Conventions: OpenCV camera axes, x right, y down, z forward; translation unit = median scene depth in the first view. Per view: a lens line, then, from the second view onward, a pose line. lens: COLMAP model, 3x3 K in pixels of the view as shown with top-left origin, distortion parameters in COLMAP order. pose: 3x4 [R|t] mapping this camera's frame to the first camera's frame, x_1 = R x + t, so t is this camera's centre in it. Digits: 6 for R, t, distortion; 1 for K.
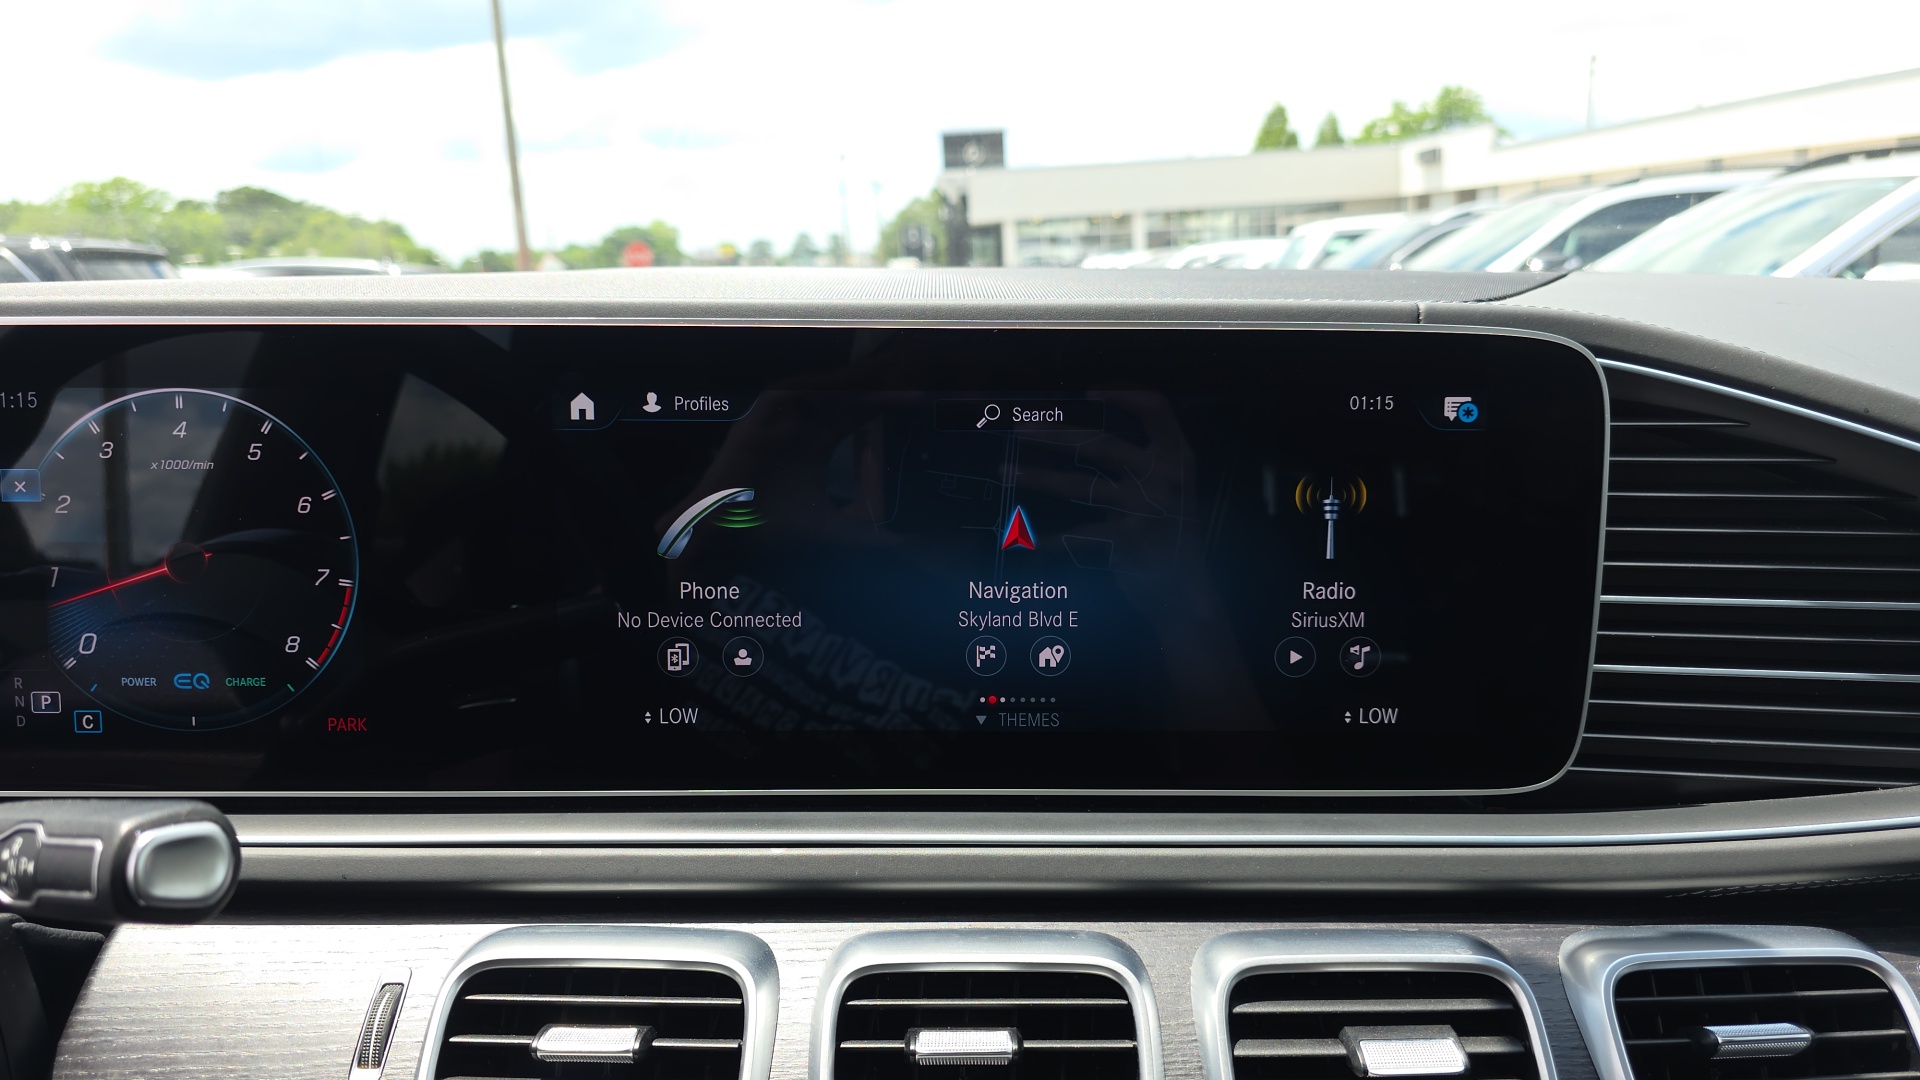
lens RADIAL K [[1309.9, 0, 940.8], [0, 1309.9, 546.6], [0, 0, 1]] dist [0.055822, -0.072696]
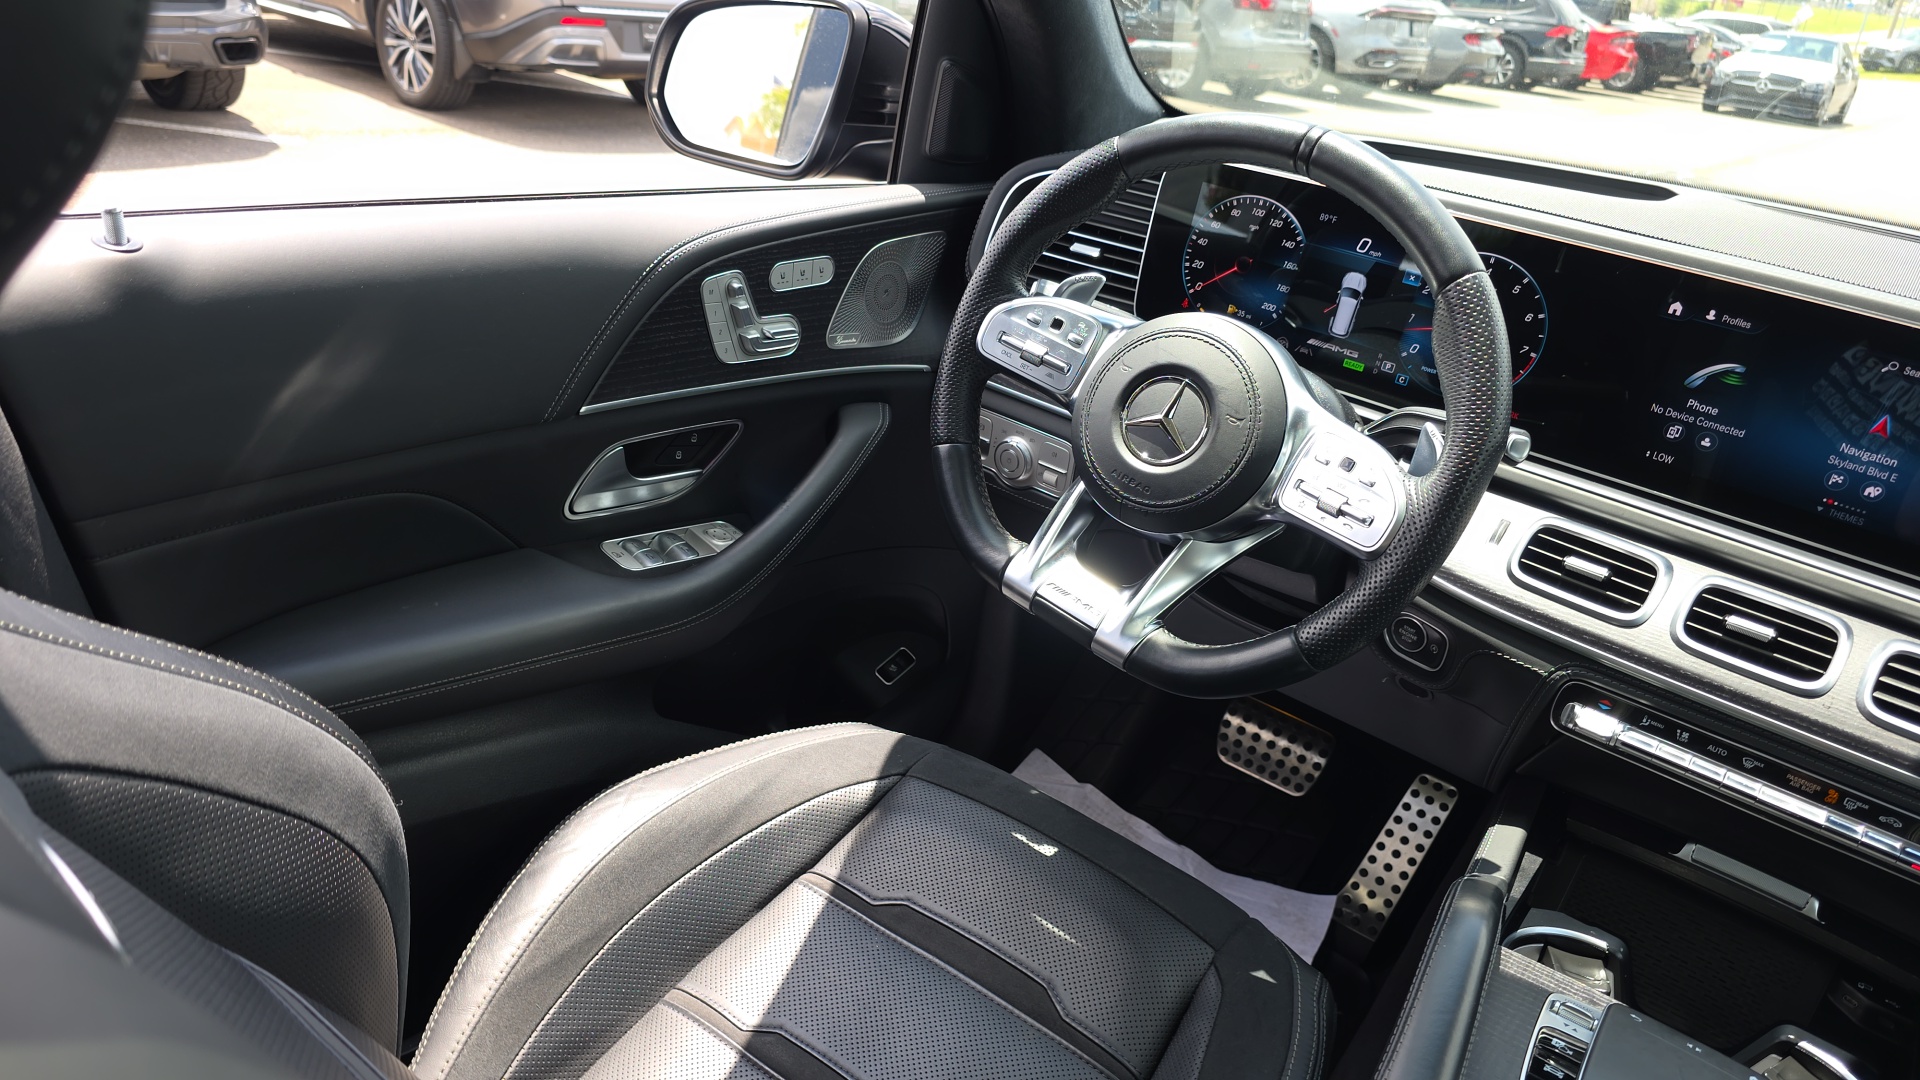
lens RADIAL K [[1289.3, 0, 933.9], [0, 1289.3, 547.3], [0, 0, 1]] dist [0.041919, -0.043344]
pose [[0.779646, 0.366697, -0.507628, 0.006964], [-0.244384, 0.924510, 0.292502, -0.069567], [0.576567, -0.103992, 0.810405, -1.465377]]
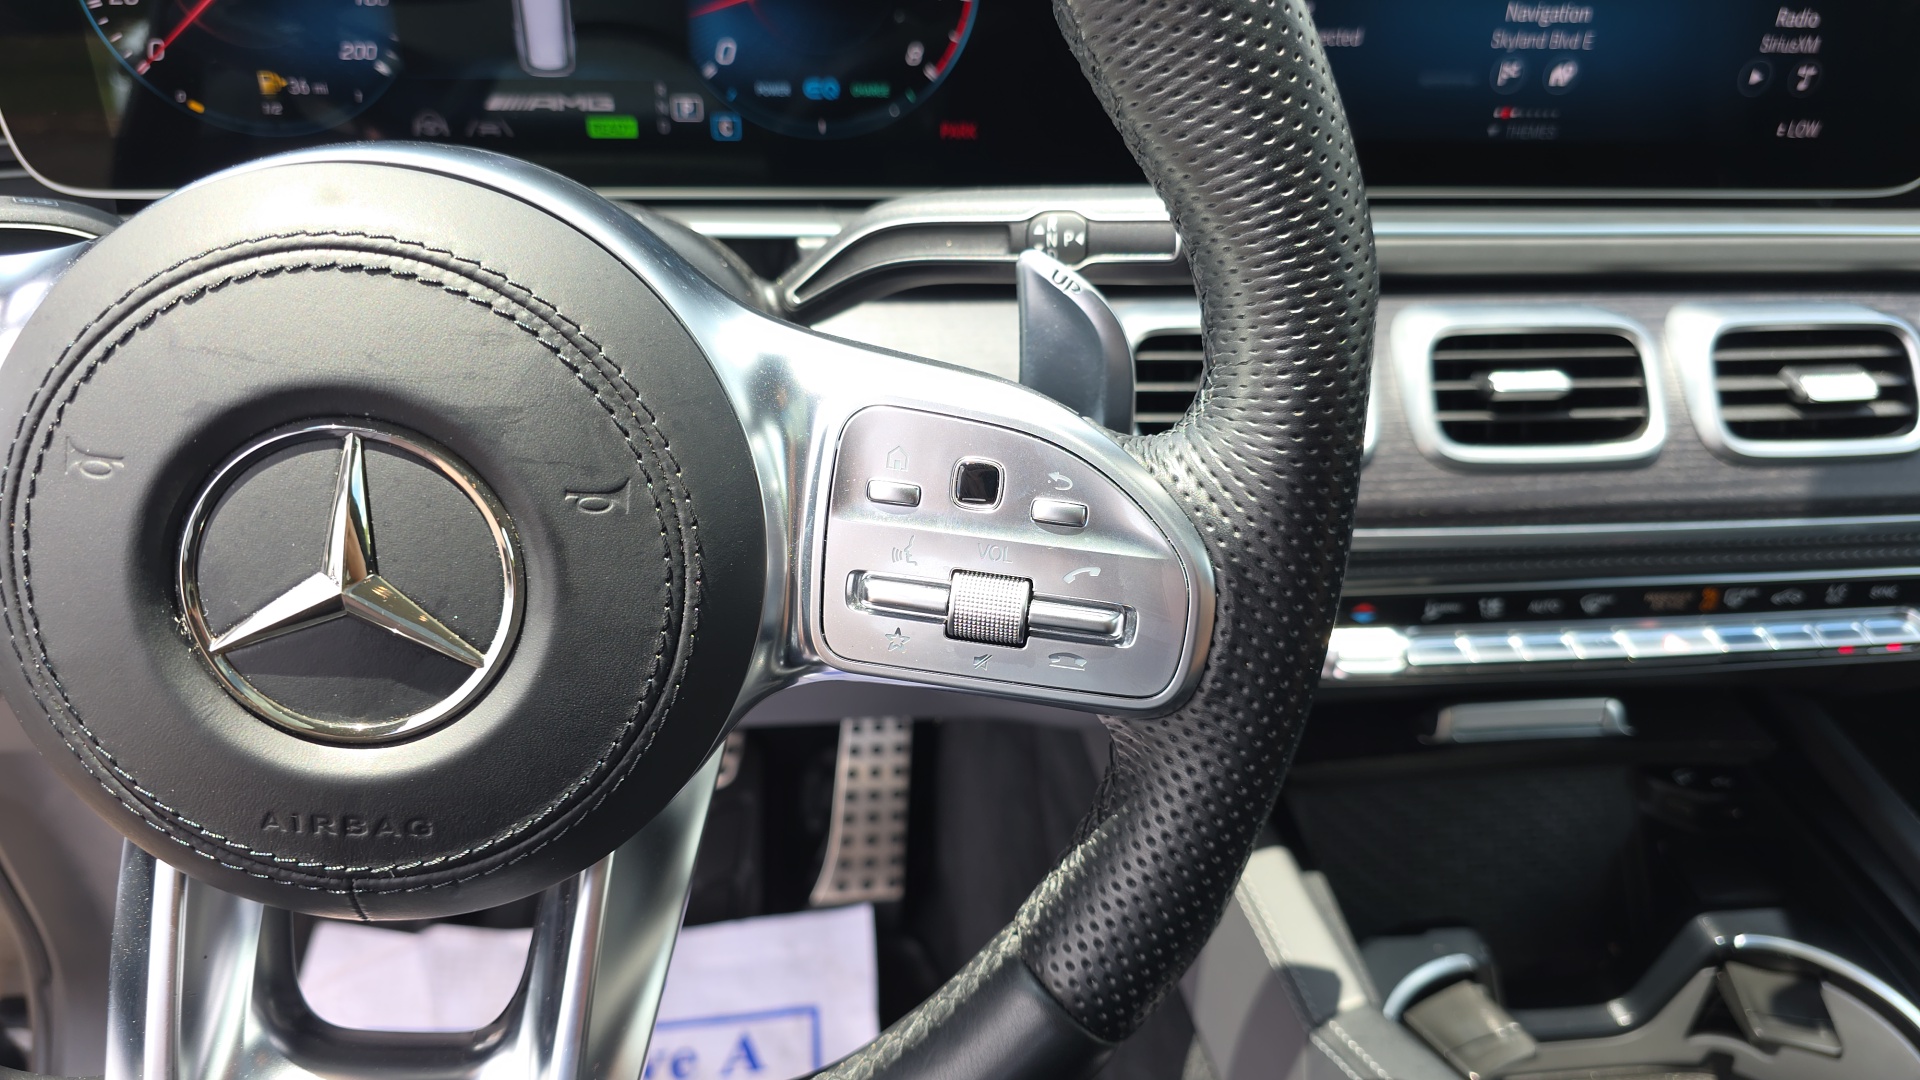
lens RADIAL K [[1357.7, 0, 943.5], [0, 1357.7, 543.0], [0, 0, 1]] dist [-0.005795, -0.008671]
pose [[0.993619, -0.028634, 0.109097, -0.600990], [-0.018153, 0.914033, 0.405234, -0.012238], [-0.111321, -0.404628, 0.907680, -0.187816]]
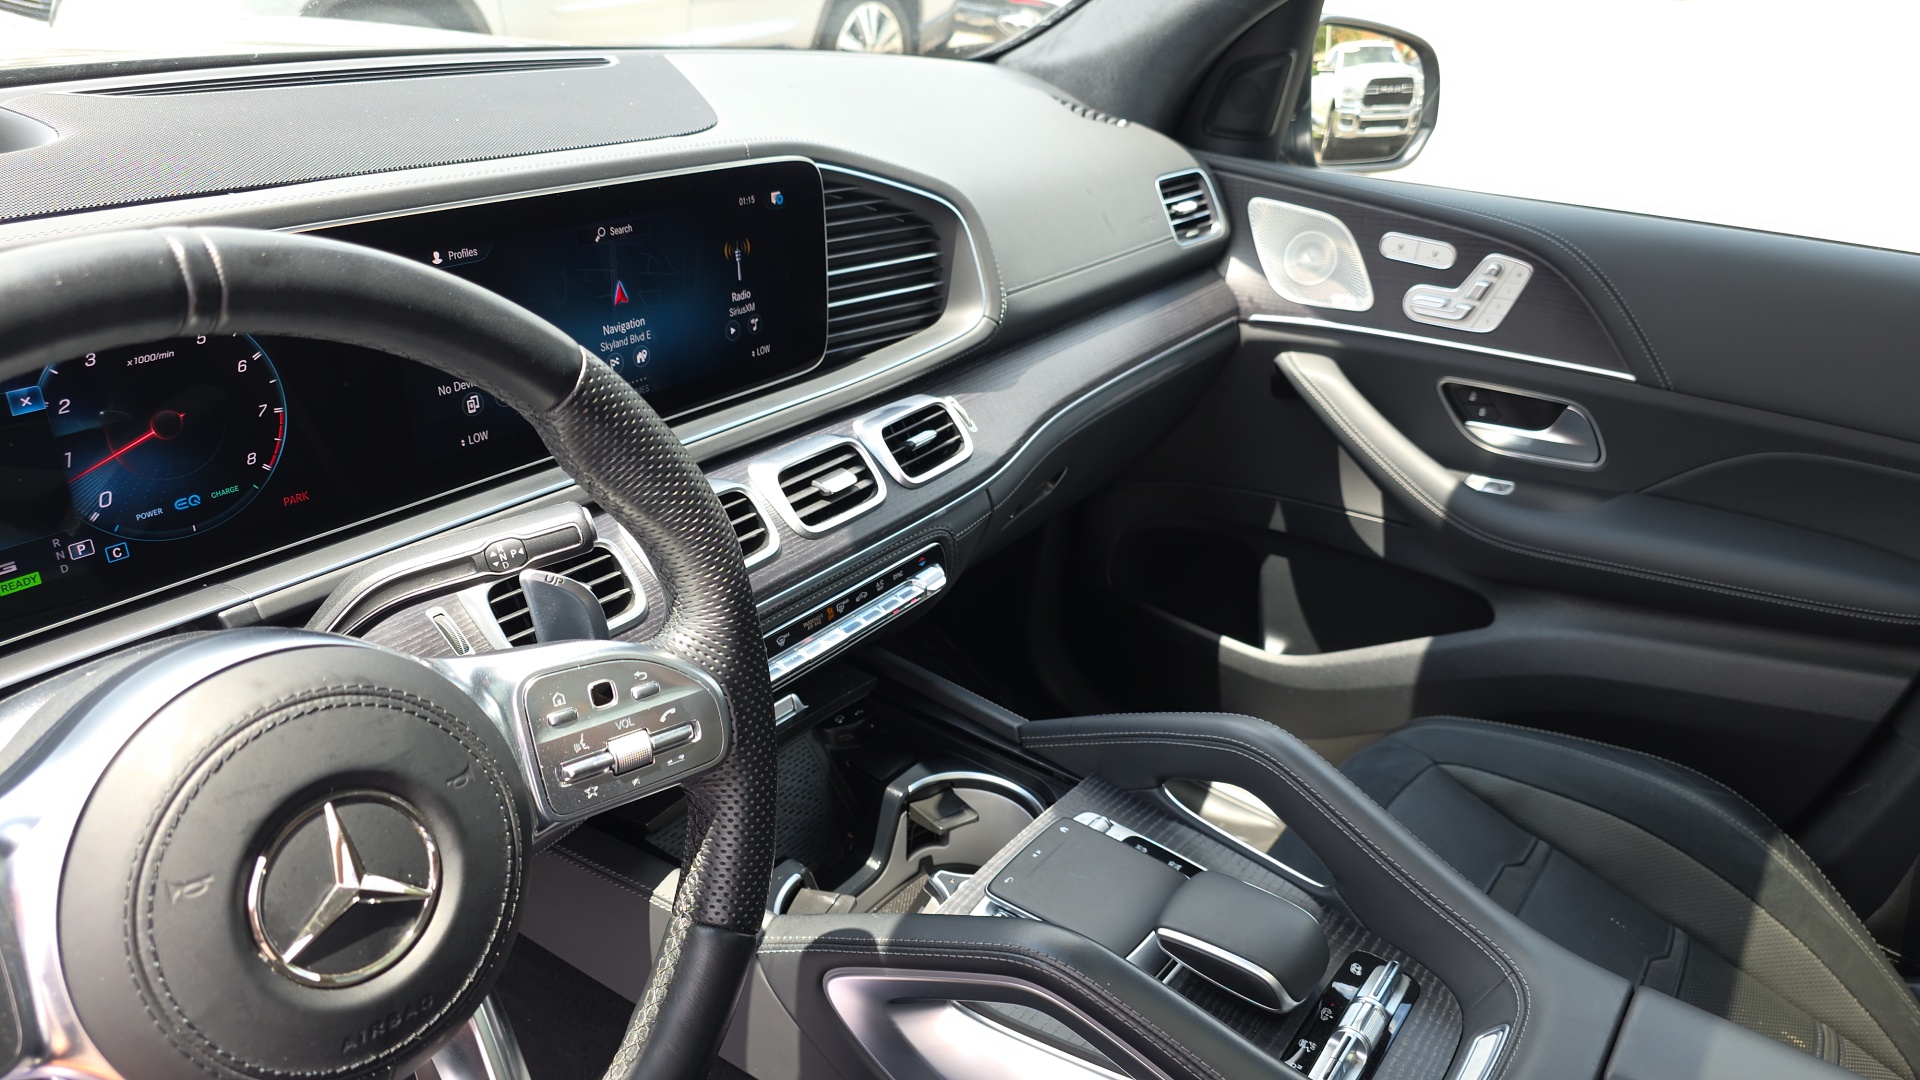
lens RADIAL K [[1305.7, 0, 955.9], [0, 1305.7, 527.9], [0, 0, 1]] dist [0.050790, -0.071920]
pose [[0.593229, -0.318199, 0.739479, -1.147443], [0.082716, 0.937800, 0.337179, -0.290786], [-0.800773, -0.138858, 0.582650, -0.523771]]
